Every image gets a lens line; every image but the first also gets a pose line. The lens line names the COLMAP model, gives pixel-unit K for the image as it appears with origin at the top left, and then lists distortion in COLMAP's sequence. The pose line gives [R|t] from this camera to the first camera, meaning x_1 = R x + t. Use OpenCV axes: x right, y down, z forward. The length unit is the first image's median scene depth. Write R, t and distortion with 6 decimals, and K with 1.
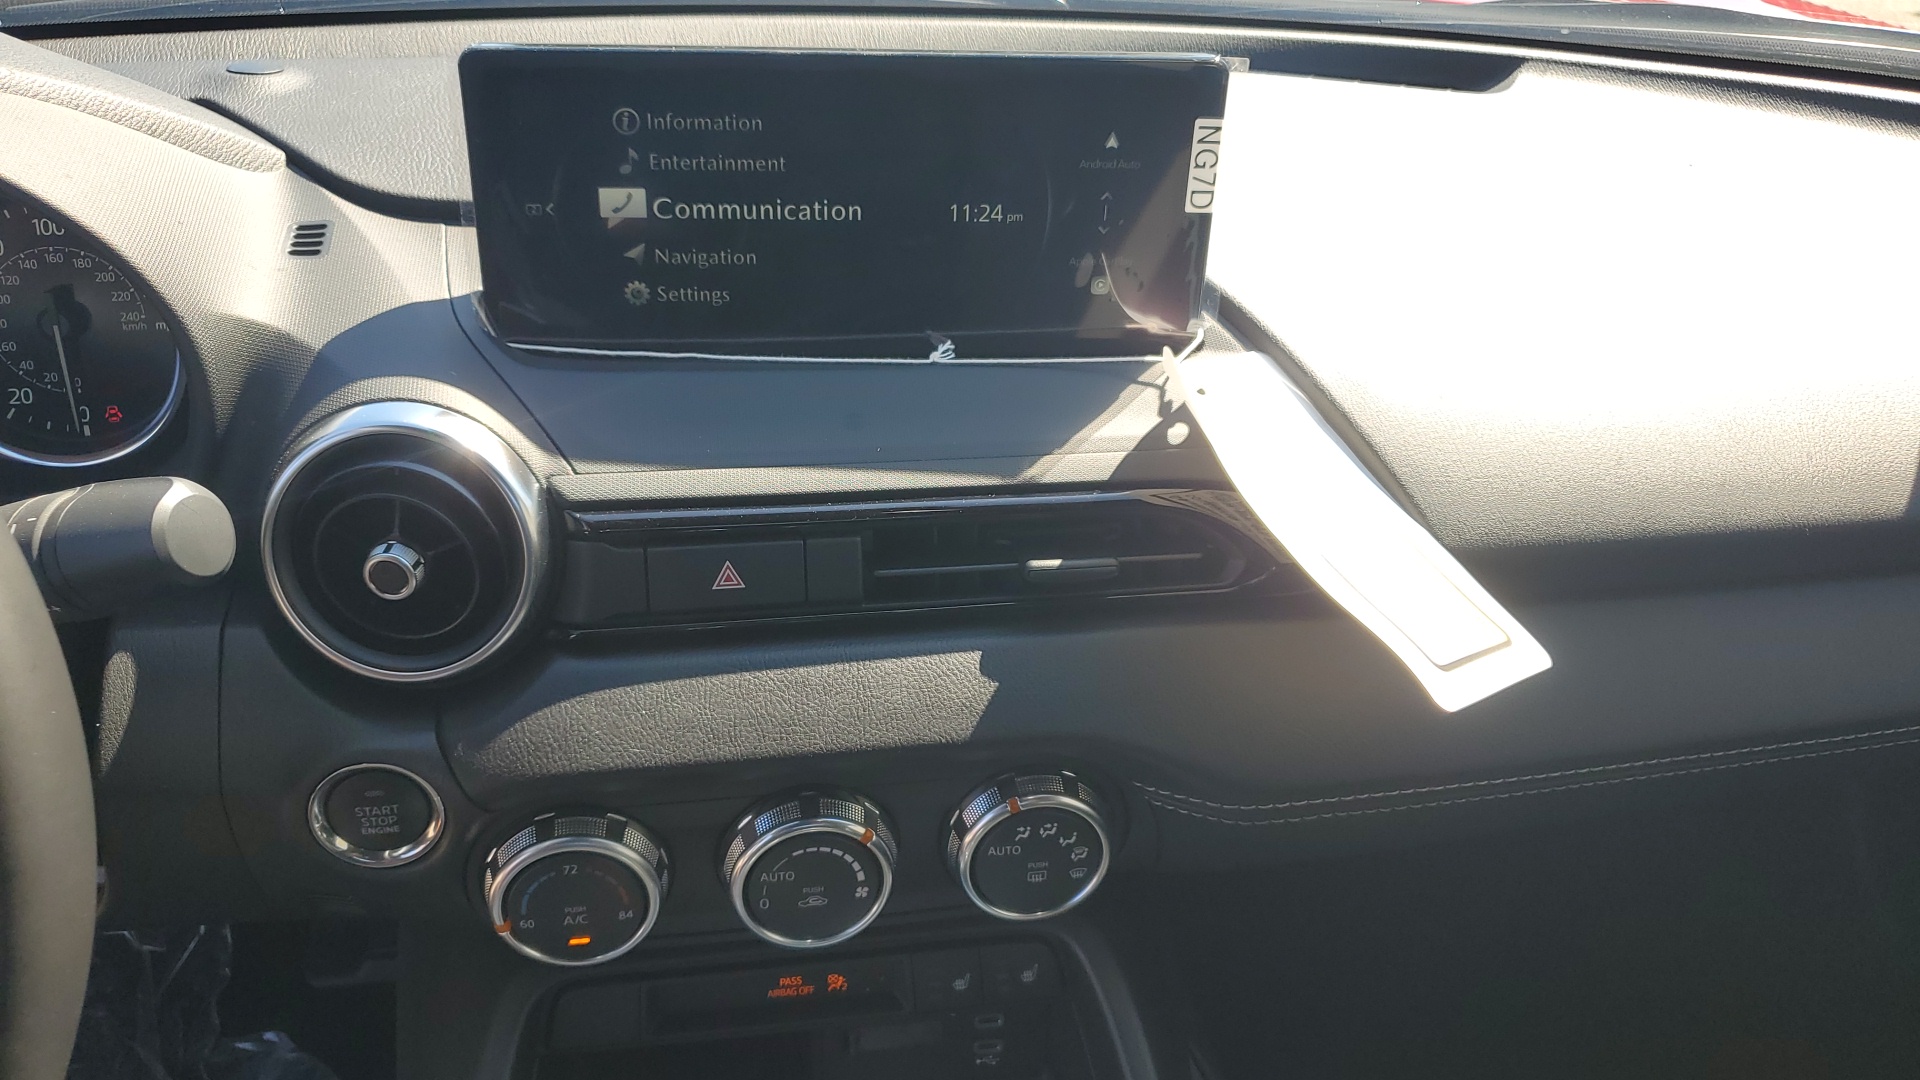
lens RADIAL K [[1528.5, 0, 958.0], [0, 1528.5, 568.7], [0, 0, 1]] dist [0.007151, -0.003845]
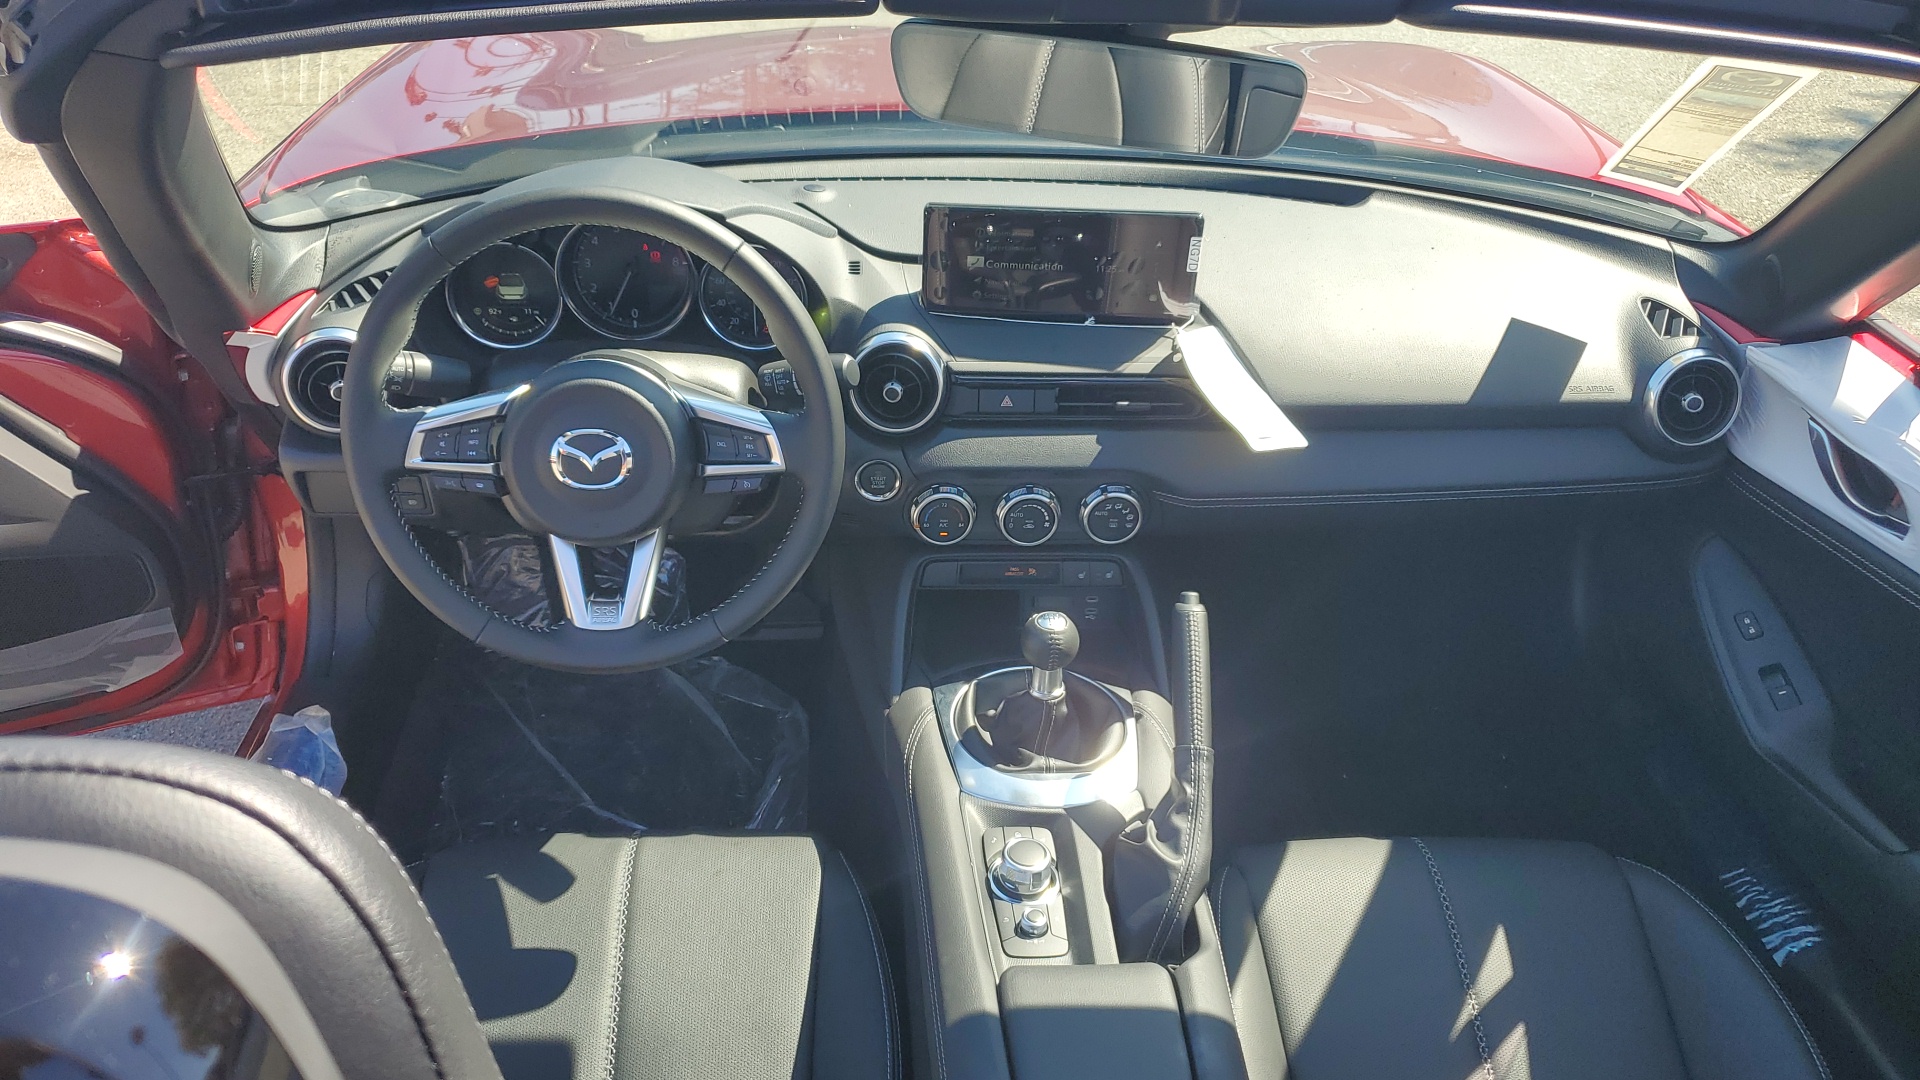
lens RADIAL K [[1463.6, 0, 989.1], [0, 1463.6, 572.0], [0, 0, 1]] dist [0.010959, -0.065052]
pose [[0.995526, 0.061305, -0.071898, 0.025529], [-0.056961, 0.996512, 0.060985, 0.145821], [0.075386, -0.056617, 0.995546, -1.568037]]
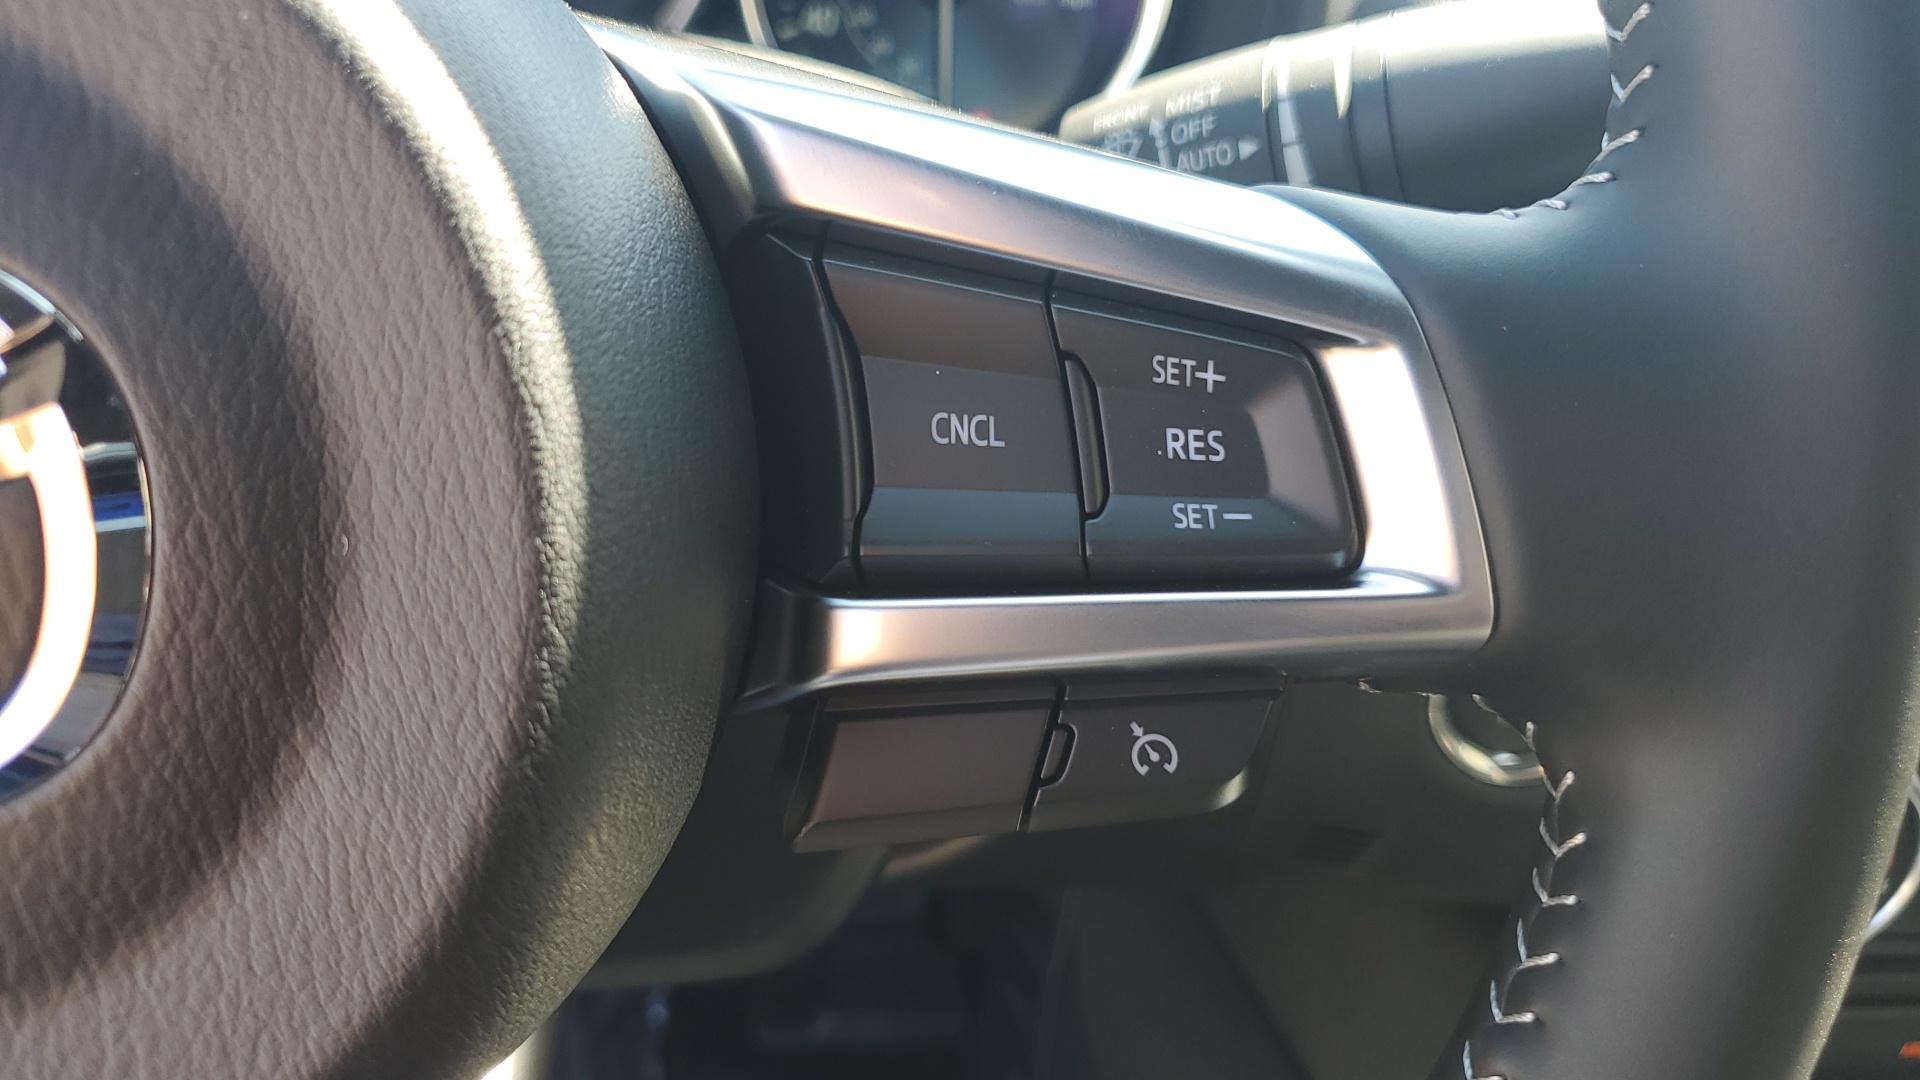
lens RADIAL K [[1505.7, 0, 960.0], [0, 1505.7, 540.0], [0, 0, 1]] dist [0.002121, -0.003158]
pose [[0.993237, 0.039701, -0.109102, -0.521168], [-0.050074, 0.994308, -0.094041, 0.158832], [0.104747, 0.098869, 0.989572, 0.350562]]
